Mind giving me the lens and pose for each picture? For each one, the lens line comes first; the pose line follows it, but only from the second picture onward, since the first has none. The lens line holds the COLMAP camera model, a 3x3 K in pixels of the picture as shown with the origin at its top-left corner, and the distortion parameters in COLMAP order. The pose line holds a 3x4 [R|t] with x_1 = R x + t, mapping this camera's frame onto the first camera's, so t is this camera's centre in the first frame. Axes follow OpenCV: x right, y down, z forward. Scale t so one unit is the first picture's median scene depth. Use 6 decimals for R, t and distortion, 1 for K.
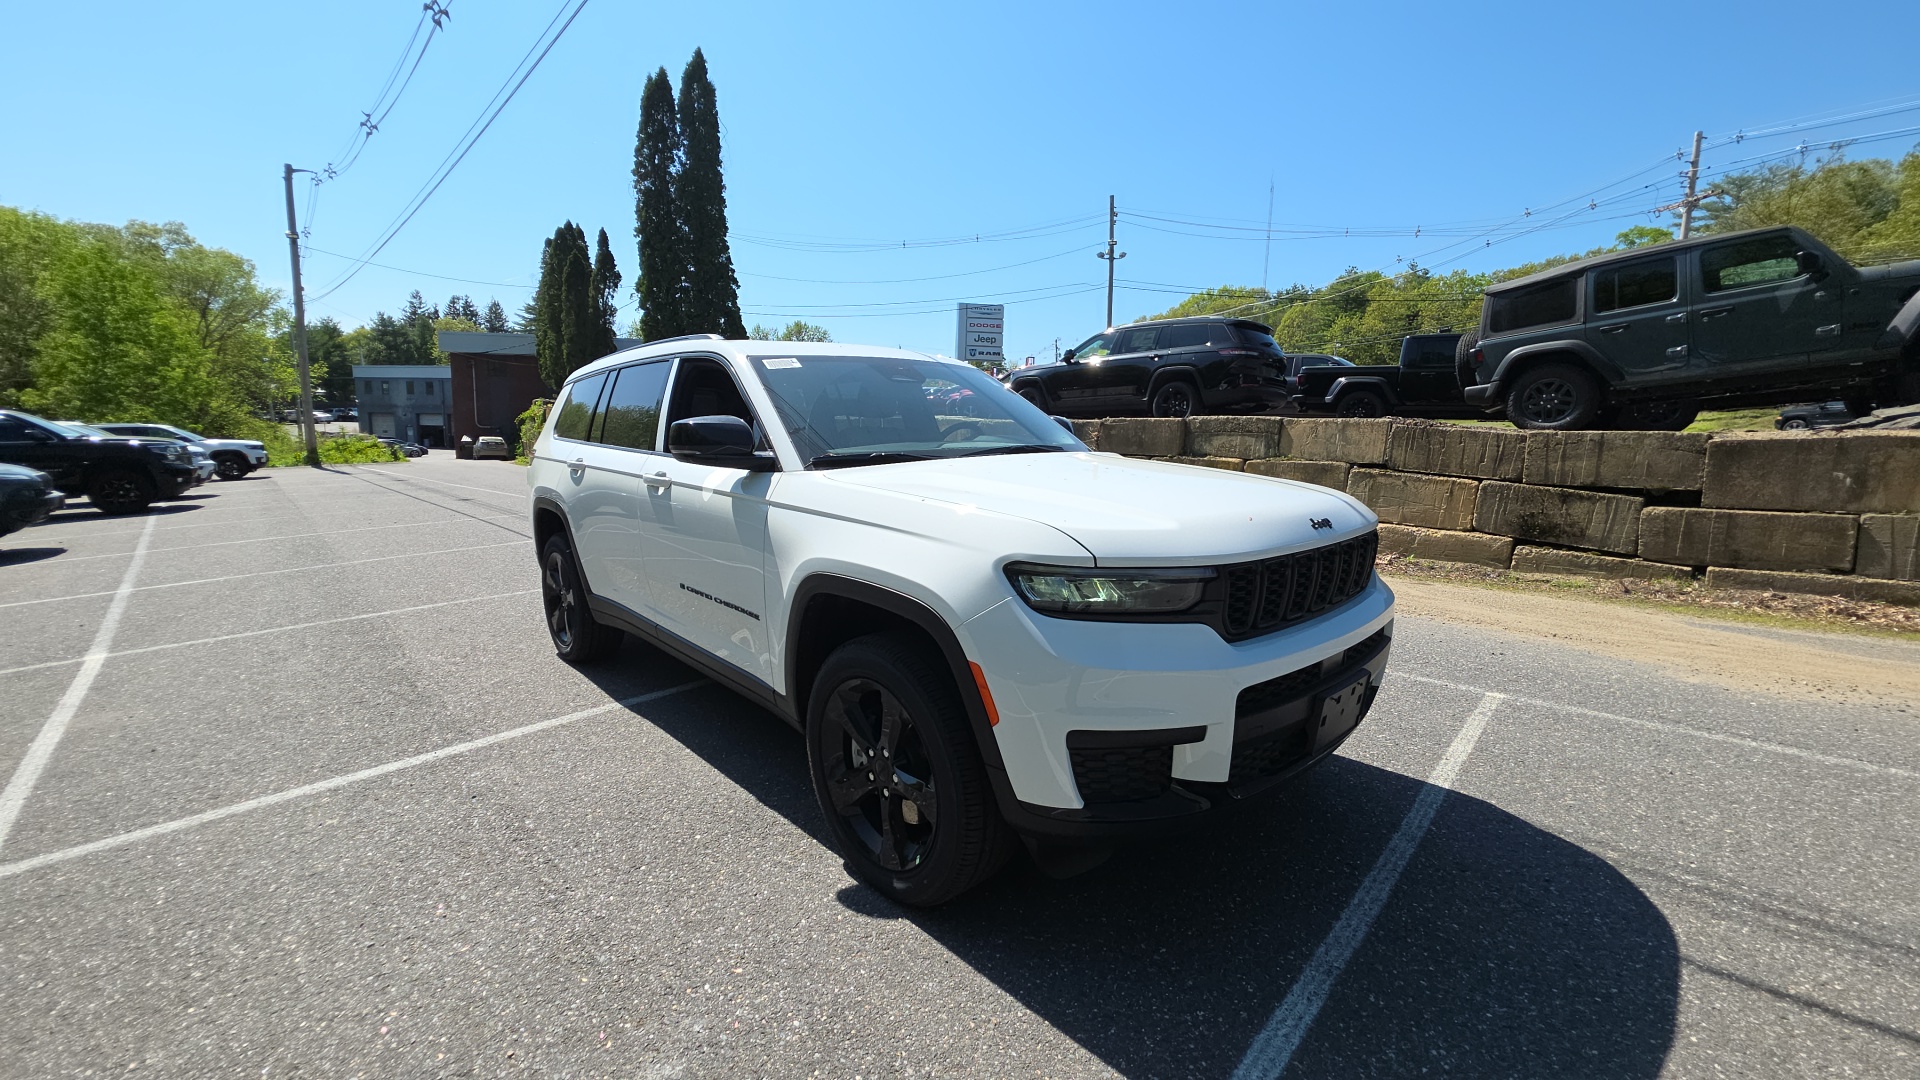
lens RADIAL K [[759.4, 0, 950.3], [0, 759.4, 539.2], [0, 0, 1]] dist [0.012696, -0.007604]
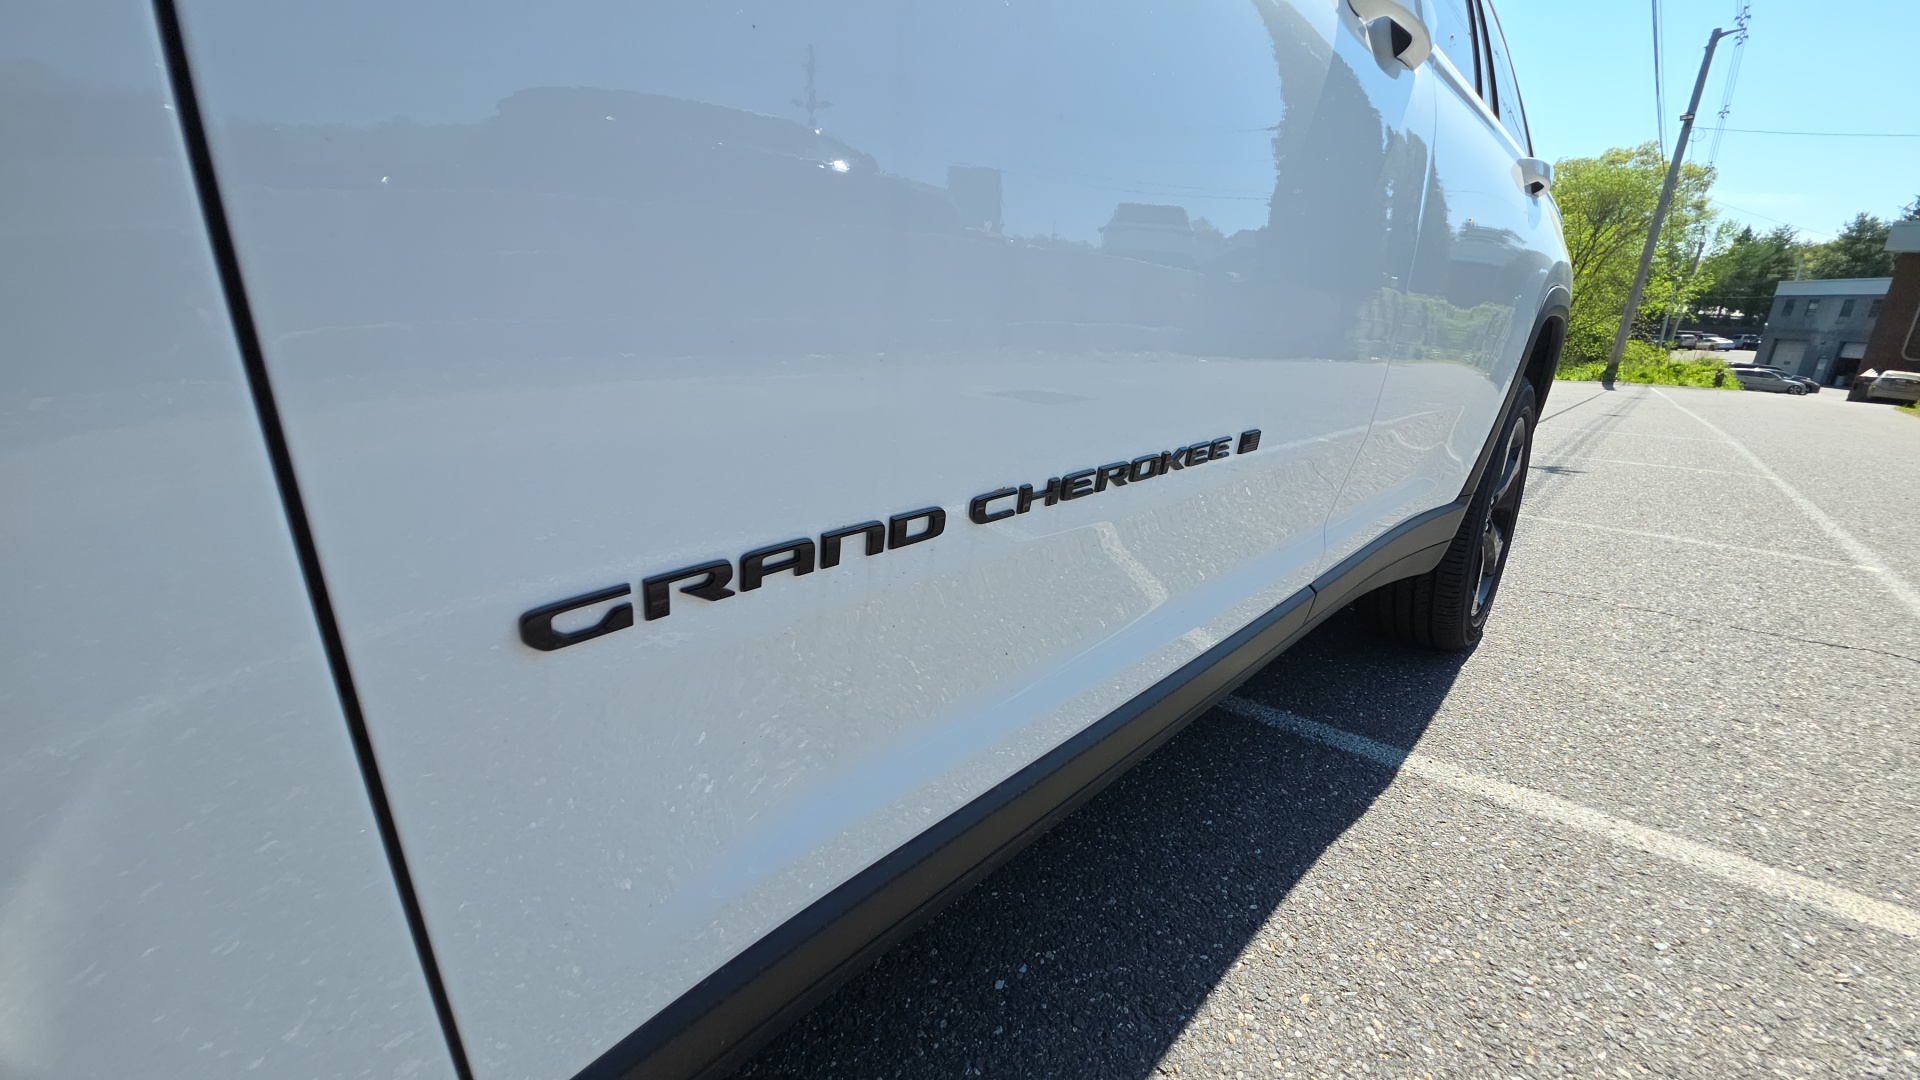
lens RADIAL K [[759.4, 0, 949.4], [0, 759.4, 533.7], [0, 0, 1]] dist [0.012696, -0.007604]
pose [[0.086011, 0.273577, -0.957997, 0.083542], [-0.194886, 0.947604, 0.253112, -0.004043], [0.977047, 0.164930, 0.134821, 0.334482]]
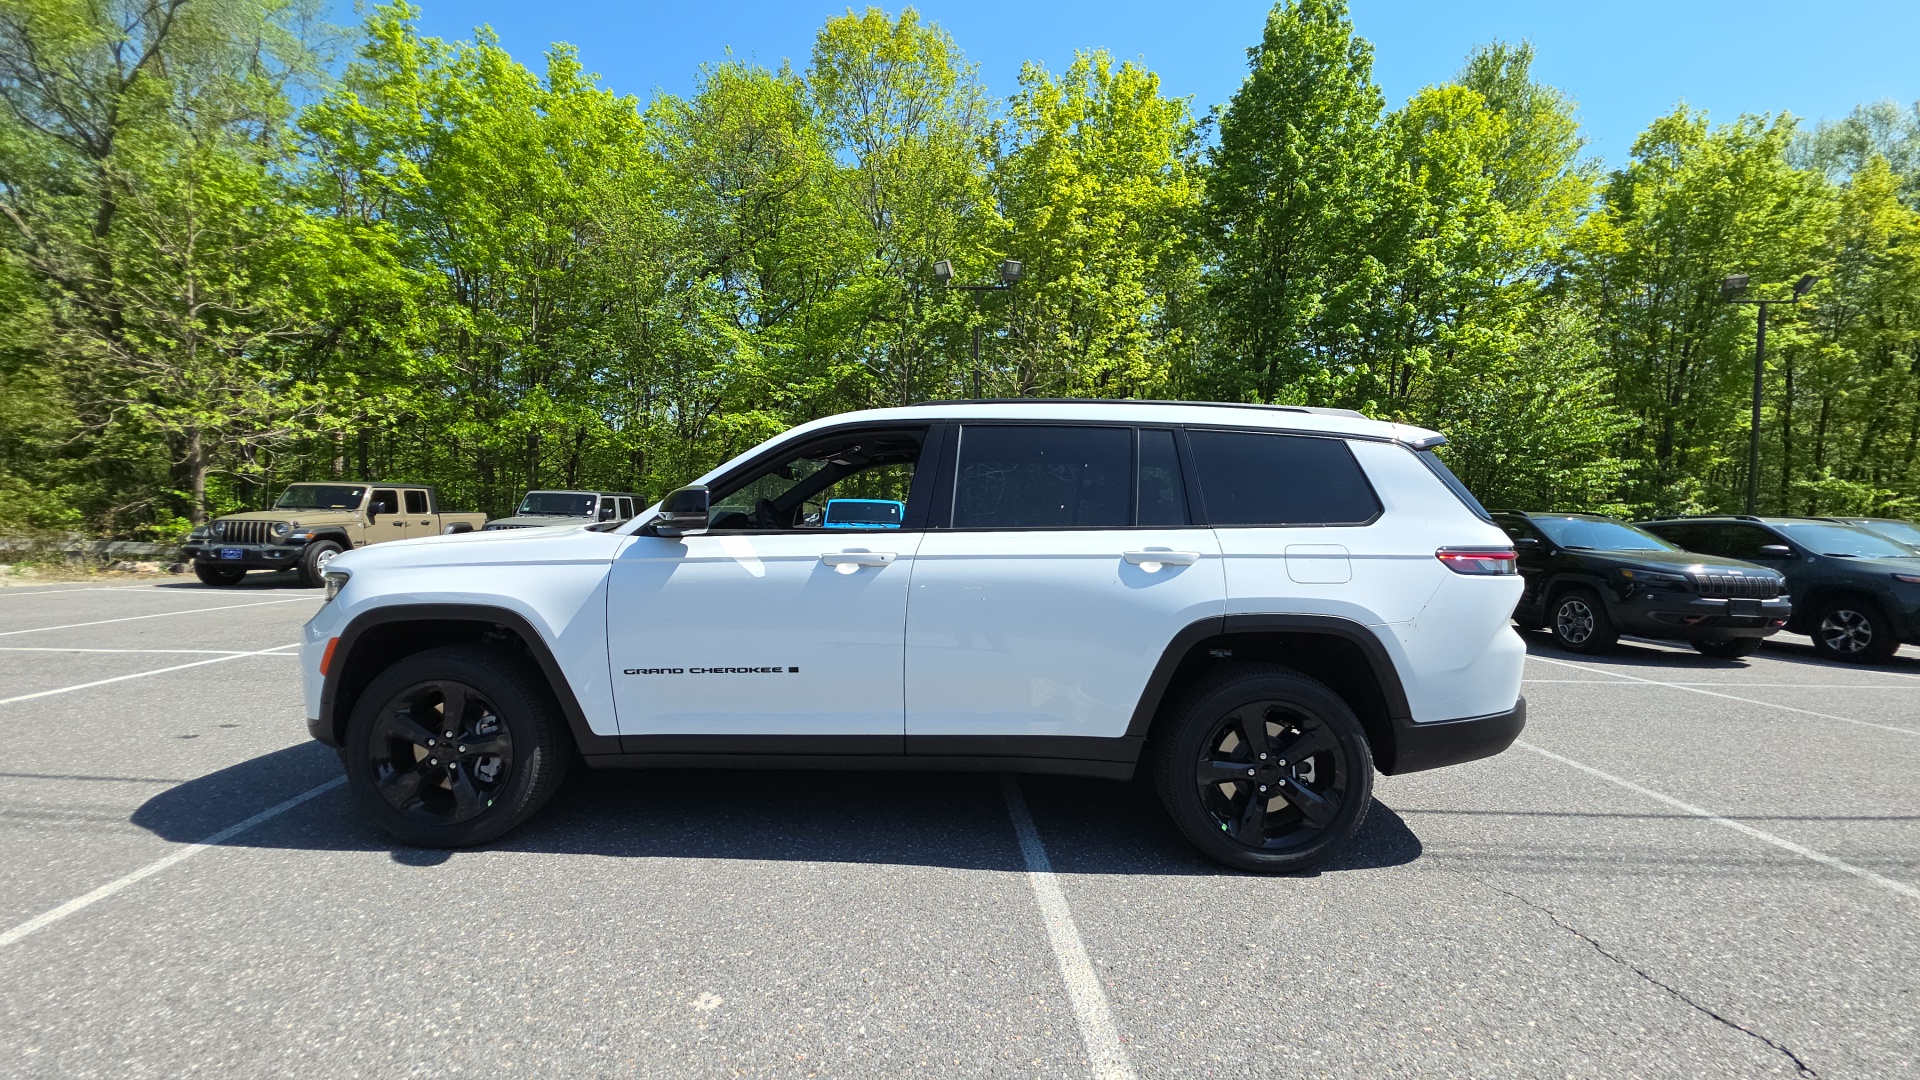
lens RADIAL K [[759.4, 0, 952.4], [0, 759.4, 540.6], [0, 0, 1]] dist [0.012696, -0.007604]
pose [[-0.683766, 0.014138, -0.729565, 0.165240], [-0.121158, 0.983735, 0.132616, -0.078400], [0.719573, 0.179071, -0.670931, 0.555233]]
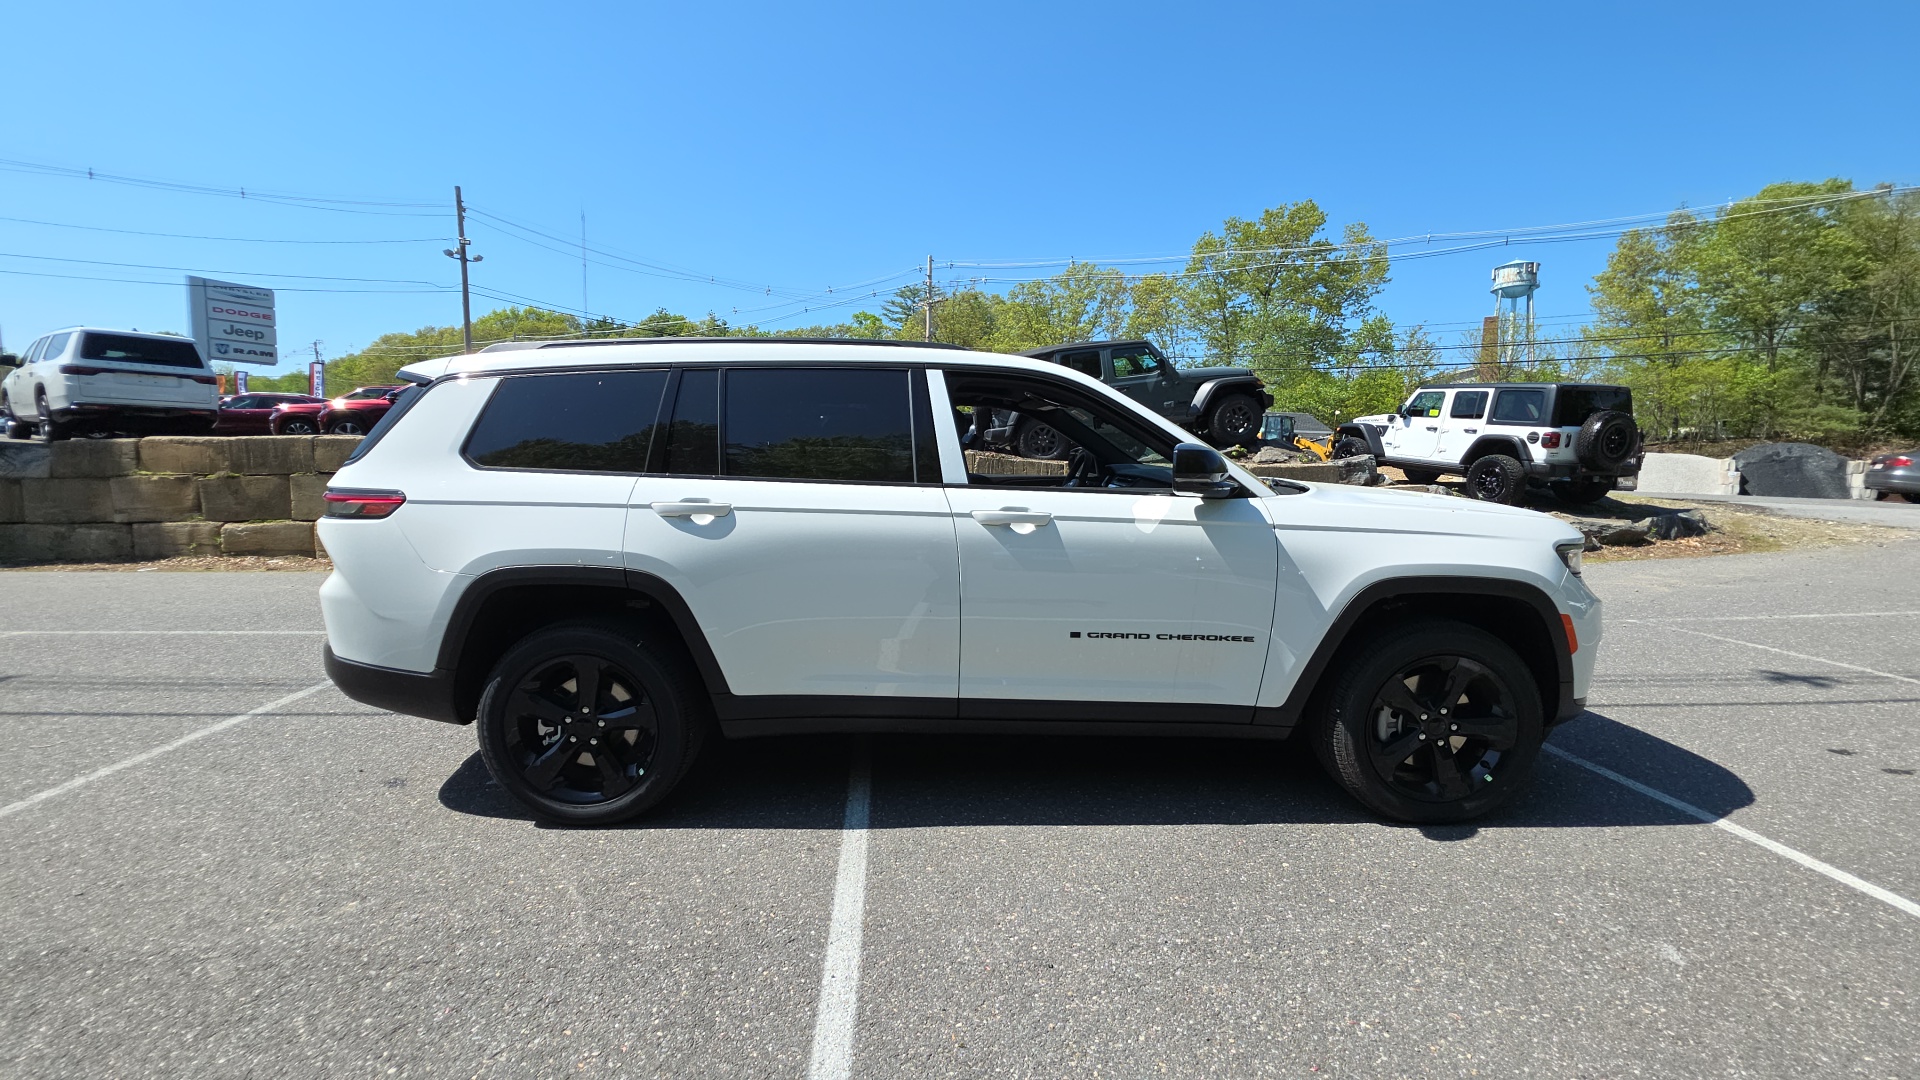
lens RADIAL K [[759.4, 0, 949.6], [0, 759.4, 543.5], [0, 0, 1]] dist [0.012696, -0.007604]
pose [[0.661373, -0.077580, 0.746034, -0.285341], [0.102381, 0.994665, 0.012673, -0.018042], [-0.743037, 0.067998, 0.665787, 0.136183]]
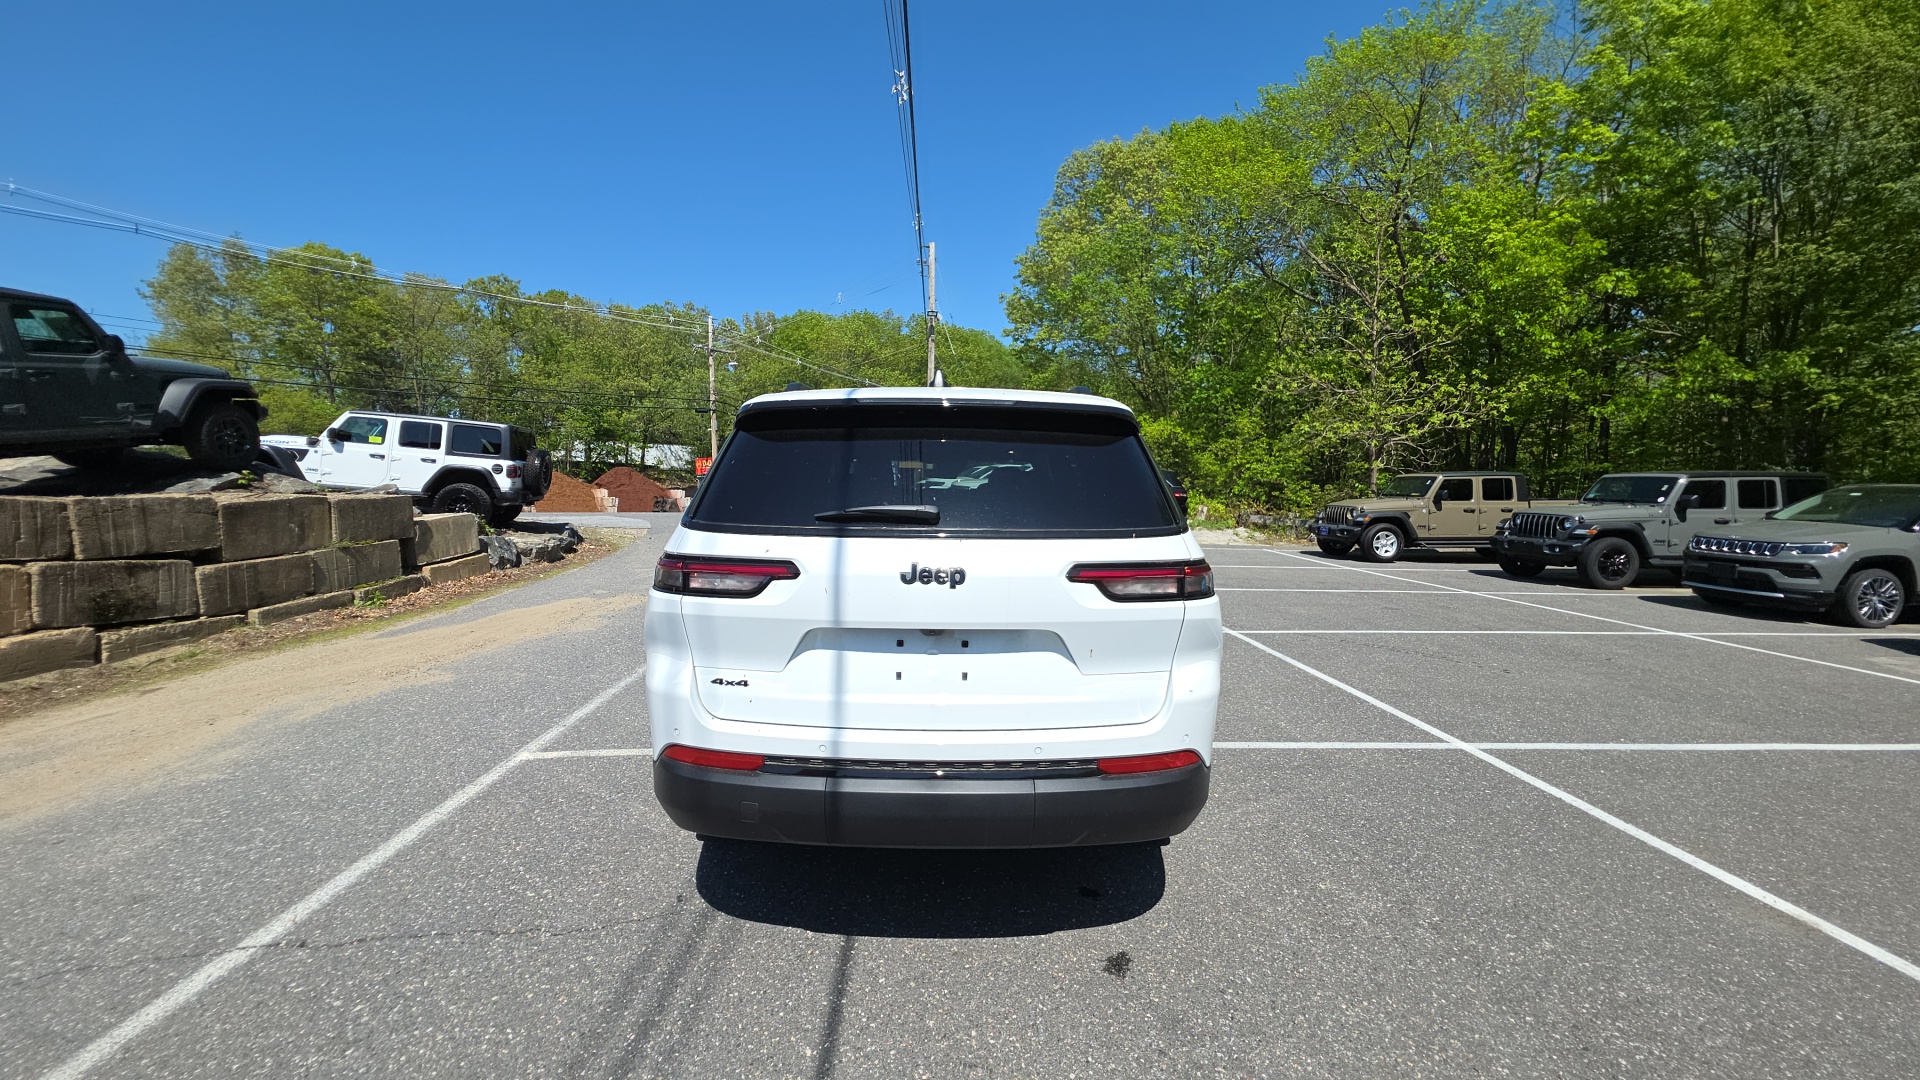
lens RADIAL K [[759.4, 0, 951.8], [0, 759.4, 545.0], [0, 0, 1]] dist [0.012696, -0.007604]
pose [[-0.749571, -0.052300, 0.659855, -0.311403], [0.093139, 0.978622, 0.183367, -0.094854], [-0.655339, 0.198905, -0.728675, 0.608332]]
